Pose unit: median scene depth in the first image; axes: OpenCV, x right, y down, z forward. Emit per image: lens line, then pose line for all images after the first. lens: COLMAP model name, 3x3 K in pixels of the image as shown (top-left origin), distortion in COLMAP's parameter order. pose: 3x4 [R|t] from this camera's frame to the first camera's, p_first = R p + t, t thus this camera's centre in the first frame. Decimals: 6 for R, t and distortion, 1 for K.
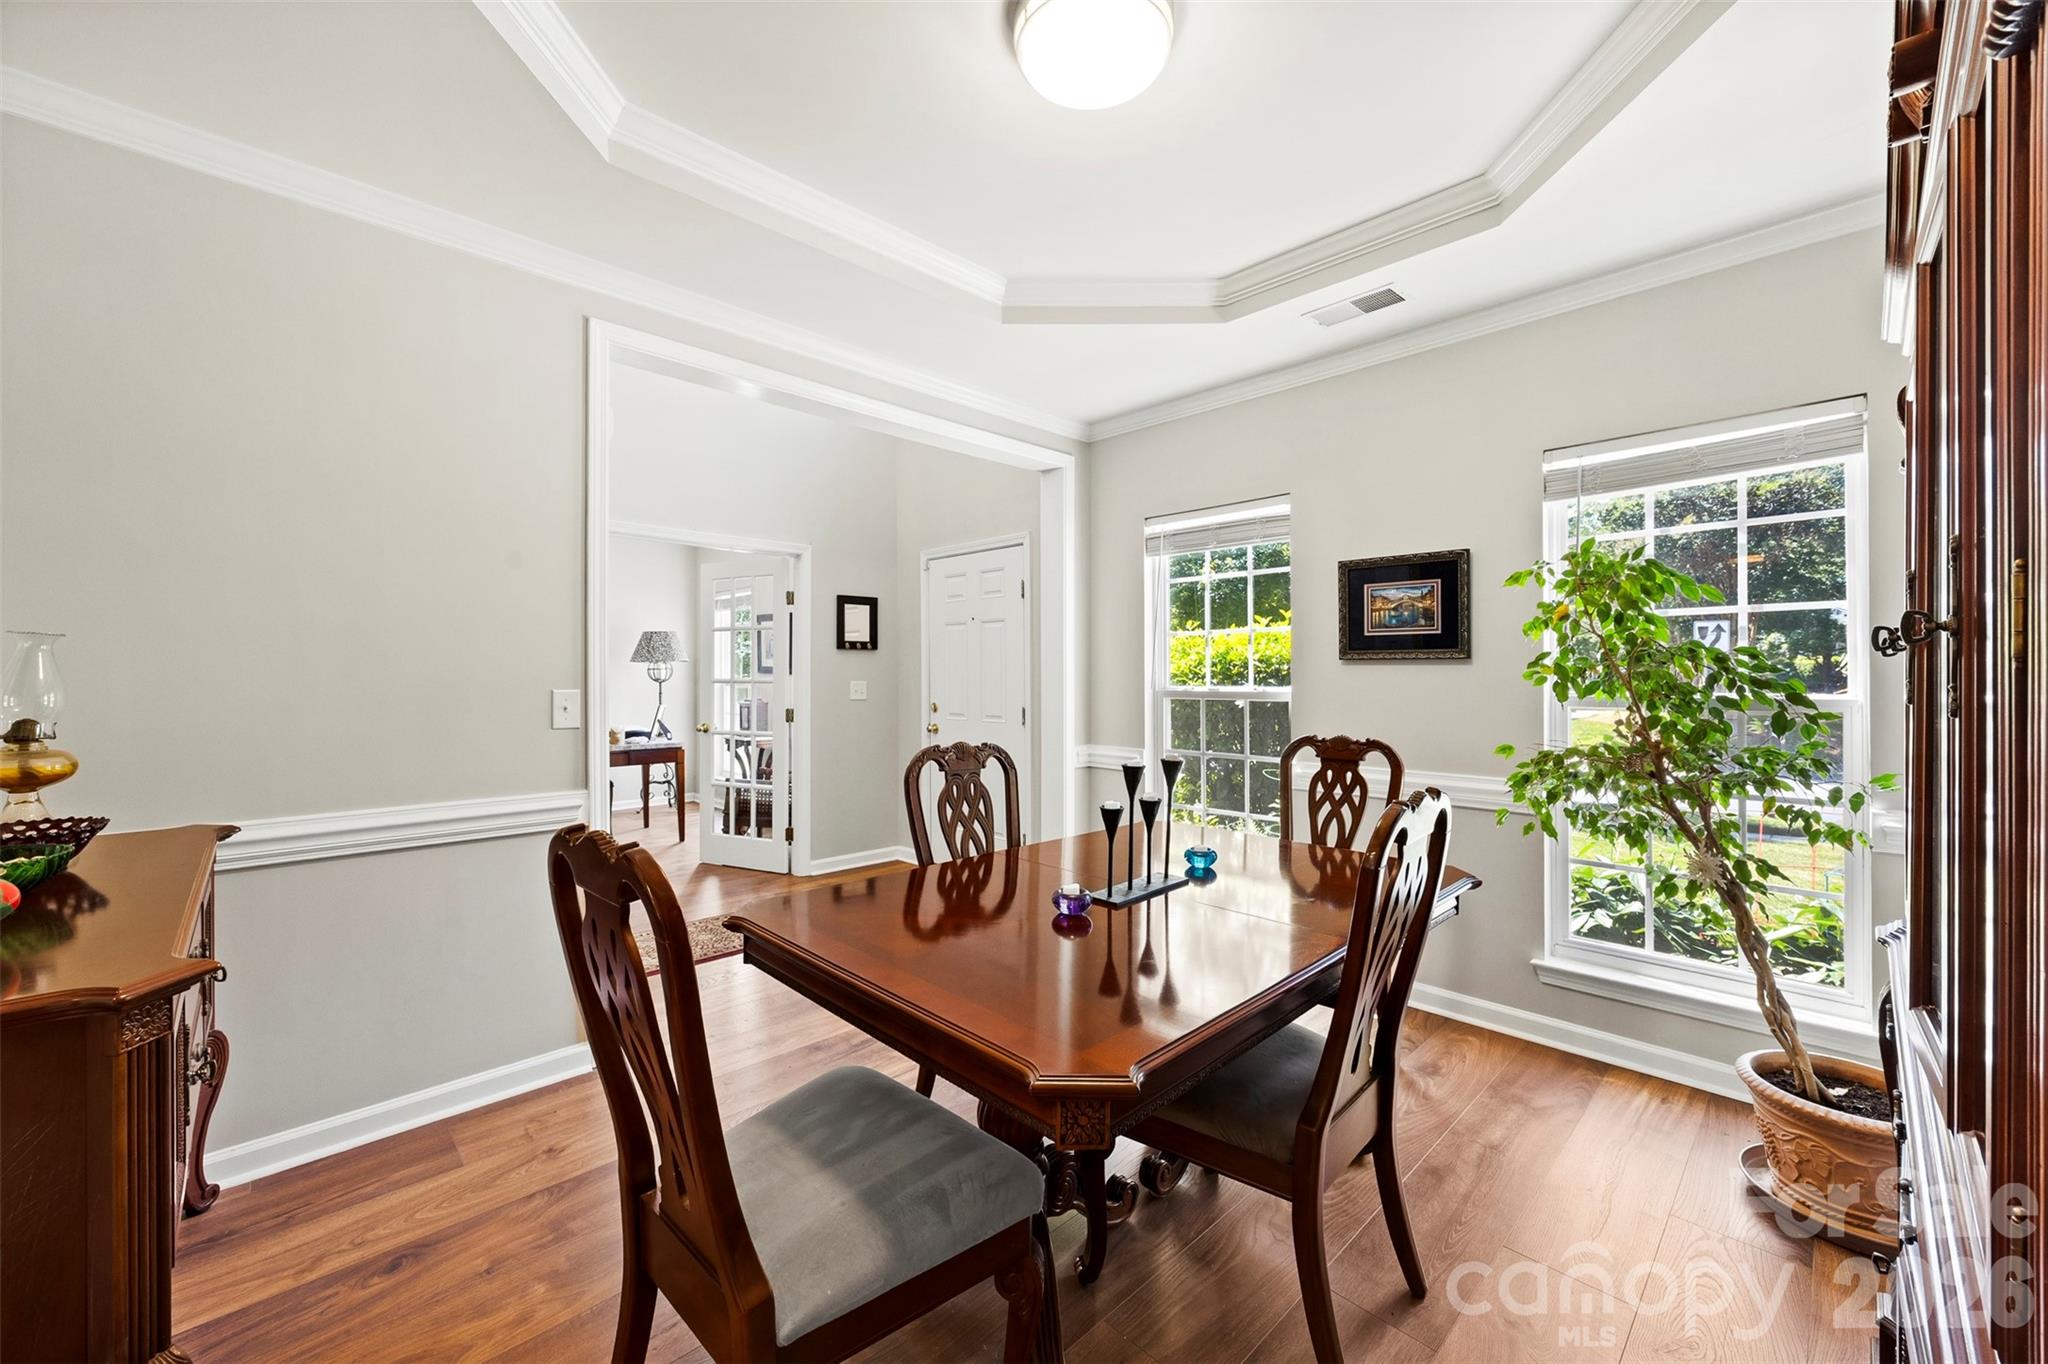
lens RADIAL K [[812.1, 0, 1072.7], [0, 812.1, 672.5], [0, 0, 1]] dist [-0.001334, -0.000412]
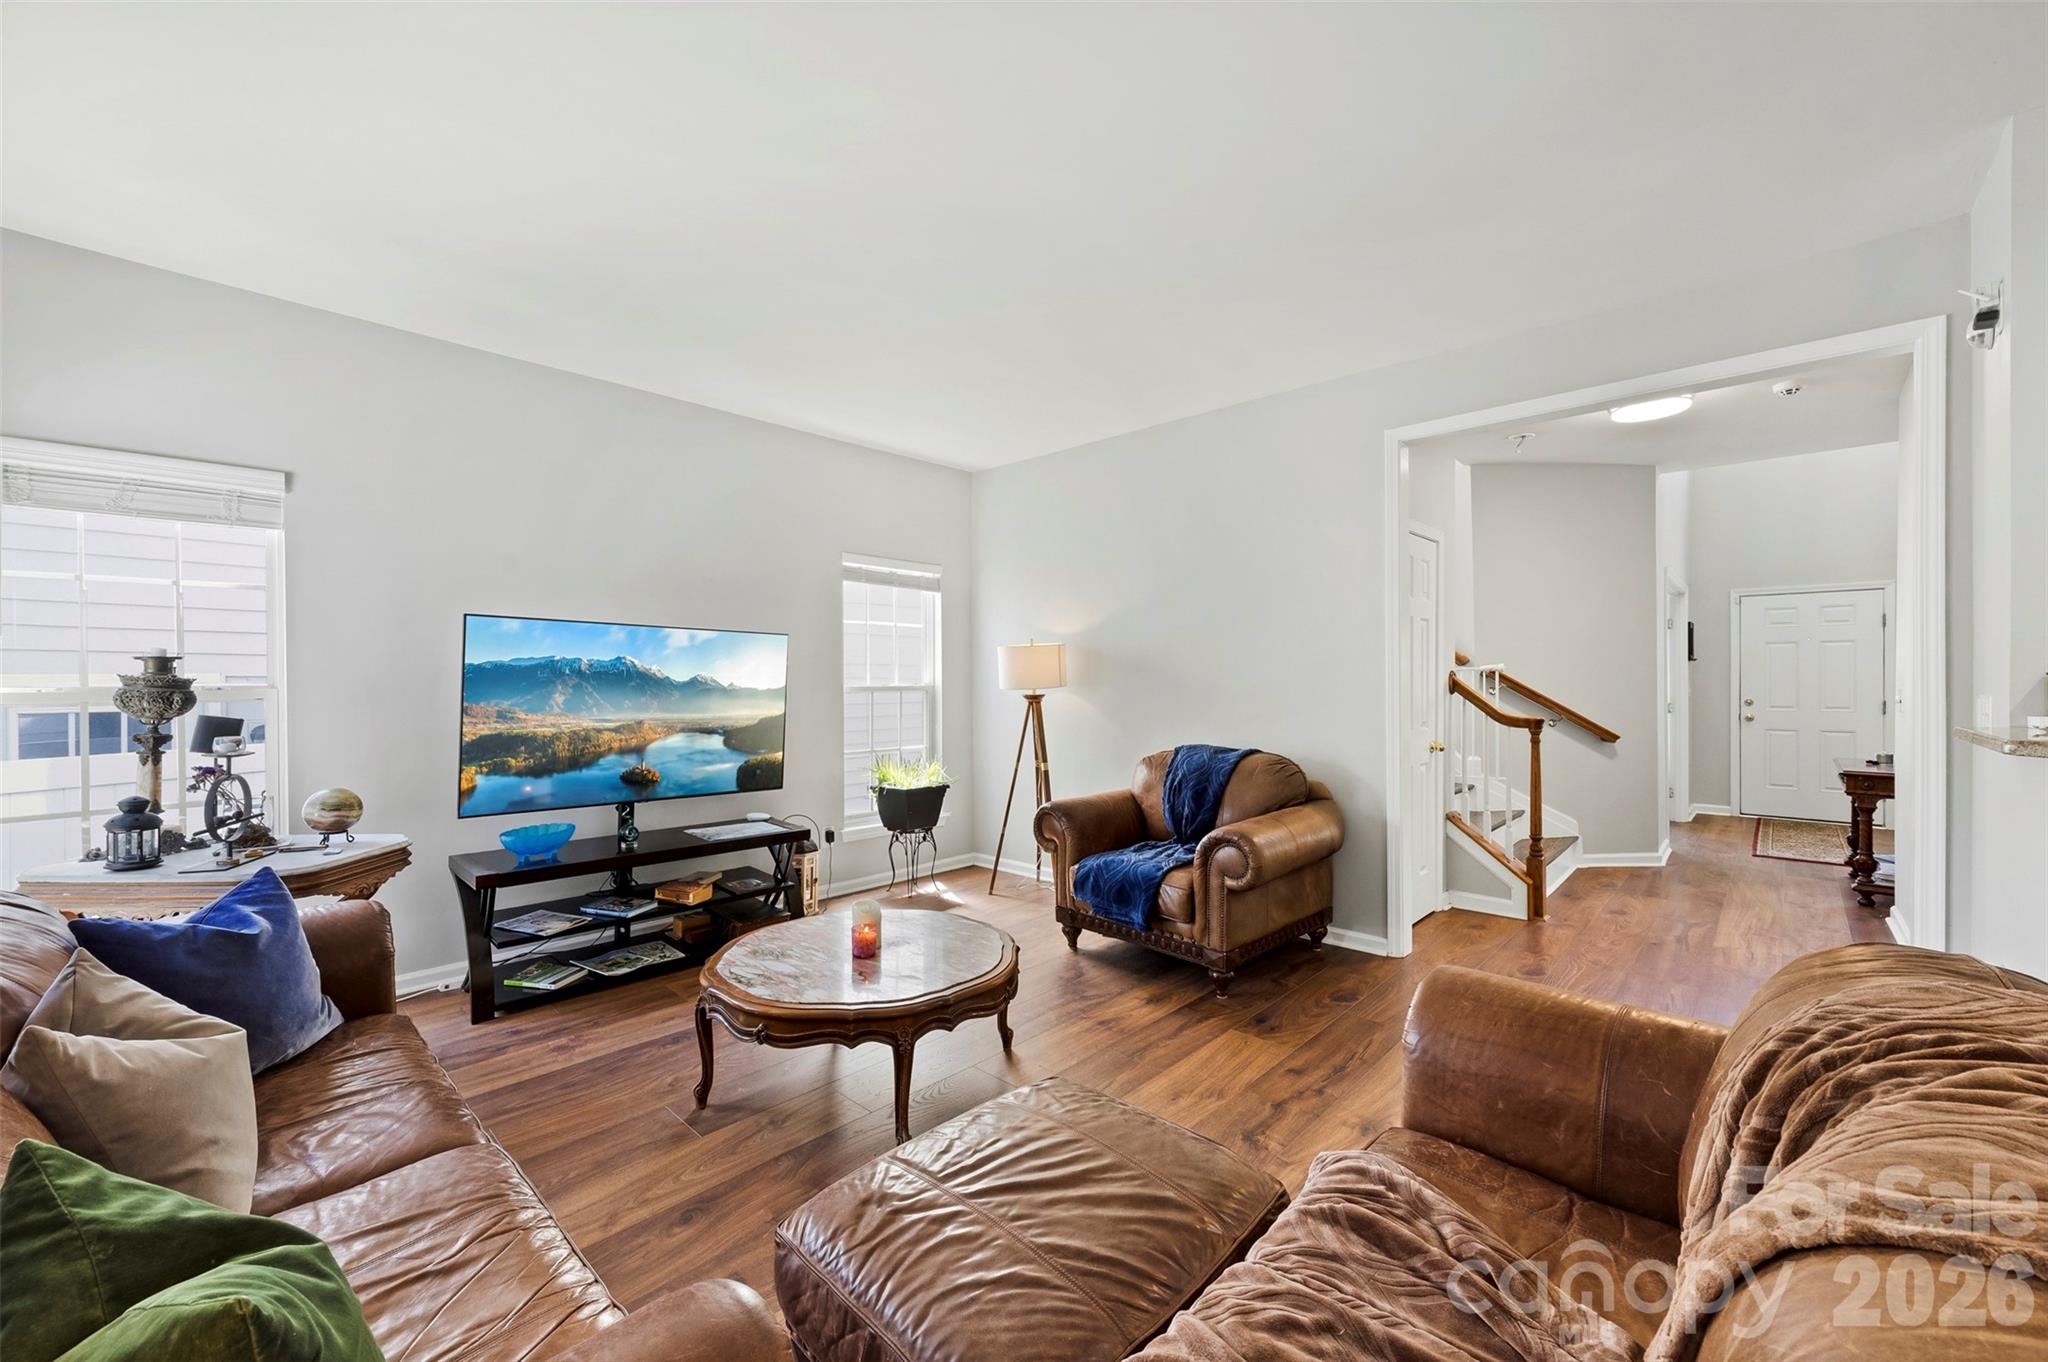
lens RADIAL K [[819.3, 0, 1024.0], [0, 819.3, 681.0], [0, 0, 1]] dist [-0.000470, -0.000082]
pose [[0.999952, 0.002822, 0.009386, -0.388530], [-0.002840, 0.999994, 0.001935, 0.001470], [-0.009380, -0.001961, 0.999954, -0.108980]]
